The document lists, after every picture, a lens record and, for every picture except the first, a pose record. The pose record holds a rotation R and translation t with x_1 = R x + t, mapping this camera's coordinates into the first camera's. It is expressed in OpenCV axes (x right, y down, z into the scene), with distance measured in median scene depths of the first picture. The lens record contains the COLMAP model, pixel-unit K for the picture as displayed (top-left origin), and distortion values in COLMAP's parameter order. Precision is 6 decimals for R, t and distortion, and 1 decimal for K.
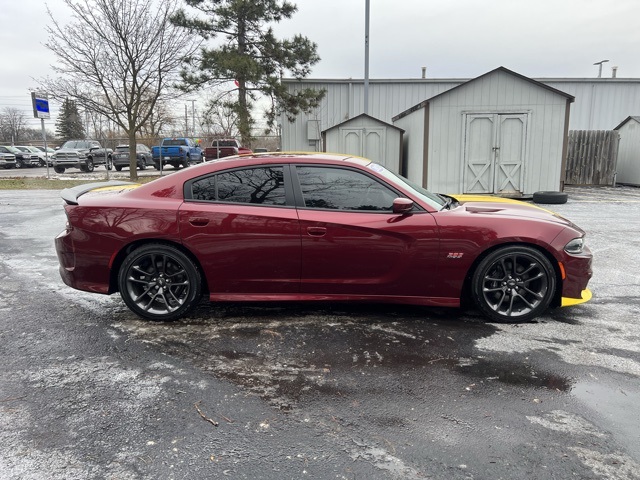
lens RADIAL K [[480.3, 0, 305.5], [0, 480.3, 216.9], [0, 0, 1]] dist [0.052813, -0.047952]
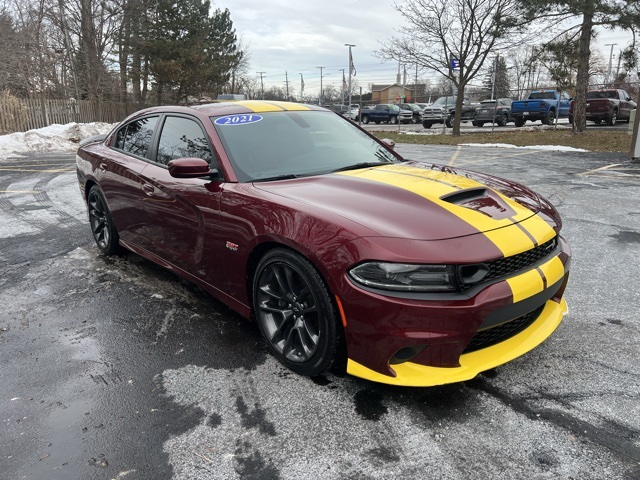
lens RADIAL K [[480.3, 0, 325.2], [0, 480.3, 209.7], [0, 0, 1]] dist [0.052813, -0.047952]
pose [[0.679167, 0.143859, -0.719748, 0.141787], [-0.091050, 0.989543, 0.111867, -0.009910], [0.728315, -0.010443, 0.685163, 0.097072]]
